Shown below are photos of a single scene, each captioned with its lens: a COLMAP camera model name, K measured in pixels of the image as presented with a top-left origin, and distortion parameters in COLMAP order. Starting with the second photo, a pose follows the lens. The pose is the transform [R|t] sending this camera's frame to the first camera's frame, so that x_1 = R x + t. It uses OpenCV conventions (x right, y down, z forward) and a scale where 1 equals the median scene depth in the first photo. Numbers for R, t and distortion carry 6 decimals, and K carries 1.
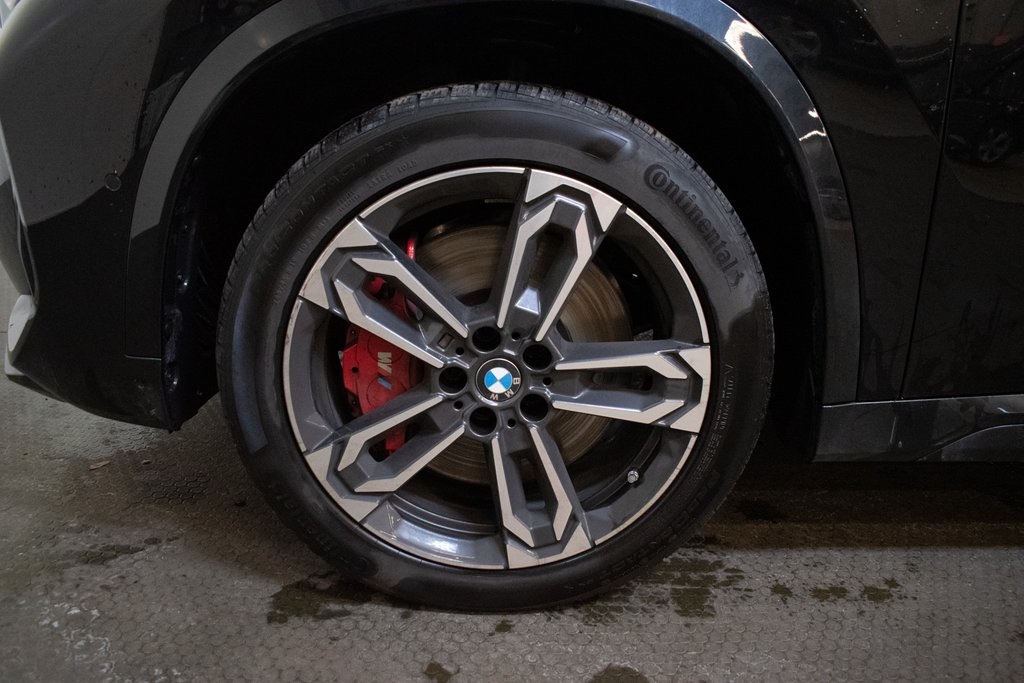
lens RADIAL K [[778.4, 0, 525.0], [0, 778.4, 342.8], [0, 0, 1]] dist [-0.099403, 0.018785]
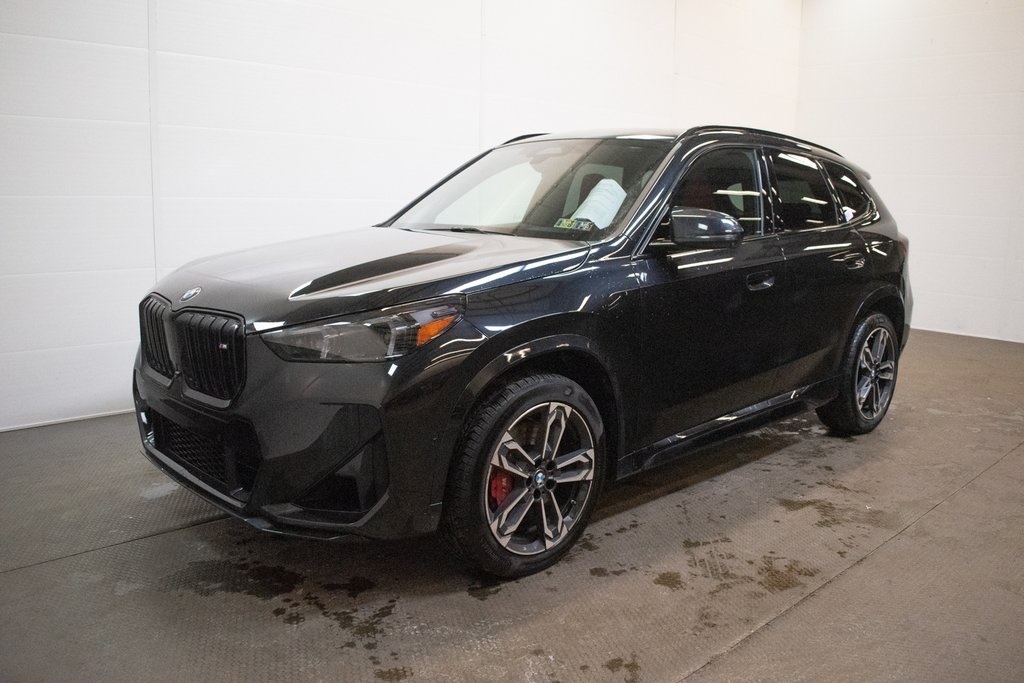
lens RADIAL K [[778.4, 0, 509.5], [0, 778.4, 338.1], [0, 0, 1]] dist [-0.099403, 0.018785]
pose [[0.761363, -0.130175, 0.635123, -1.779492], [0.213463, 0.975346, -0.055986, -0.300573], [-0.612176, 0.178201, 0.770380, -1.118338]]
